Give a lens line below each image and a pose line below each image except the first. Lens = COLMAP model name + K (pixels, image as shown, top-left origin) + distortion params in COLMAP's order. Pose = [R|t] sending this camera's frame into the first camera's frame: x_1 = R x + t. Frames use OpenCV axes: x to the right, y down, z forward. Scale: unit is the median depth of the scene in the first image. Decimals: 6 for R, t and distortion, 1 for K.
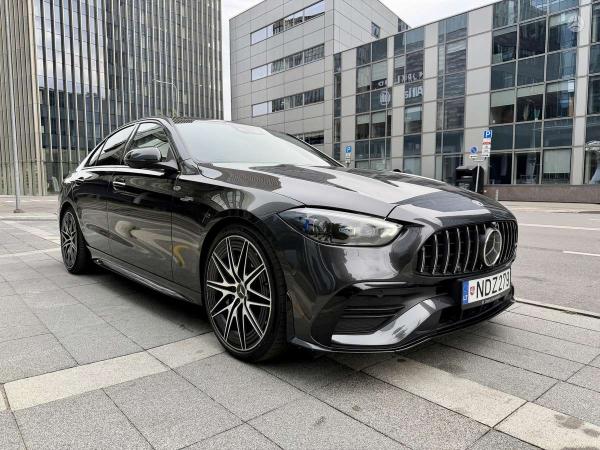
lens RADIAL K [[429.7, 0, 301.7], [0, 429.7, 223.5], [0, 0, 1]] dist [0.008214, -0.023955]
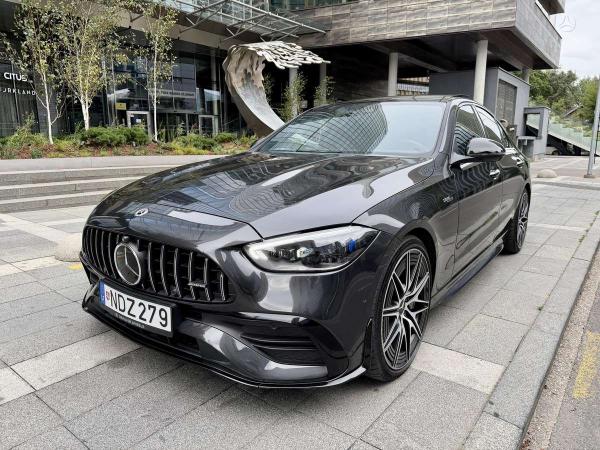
lens RADIAL K [[437.9, 0, 300.2], [0, 437.9, 224.5], [0, 0, 1]] dist [0.008553, 0.003009]
pose [[0.188326, 0.187085, -0.964123, 0.526939], [-0.093724, 0.980632, 0.171981, -0.082909], [0.977624, 0.057973, 0.202213, 0.446597]]
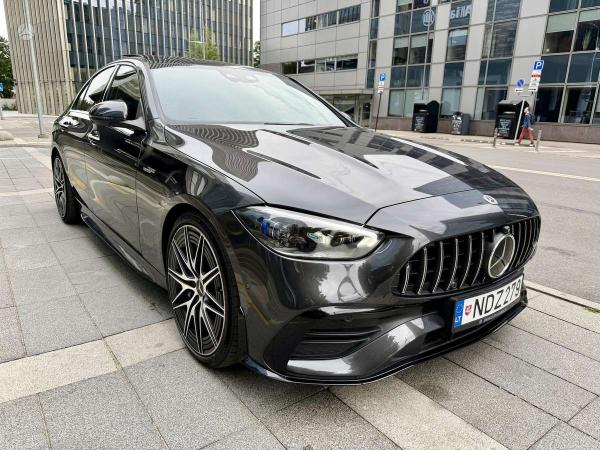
lens RADIAL K [[429.7, 0, 296.2], [0, 429.7, 227.6], [0, 0, 1]] dist [0.008214, -0.023955]
pose [[0.995899, 0.052366, -0.073772, 0.043726], [-0.038557, 0.983363, 0.177514, -0.049287], [0.081841, -0.173942, 0.981349, 0.068291]]
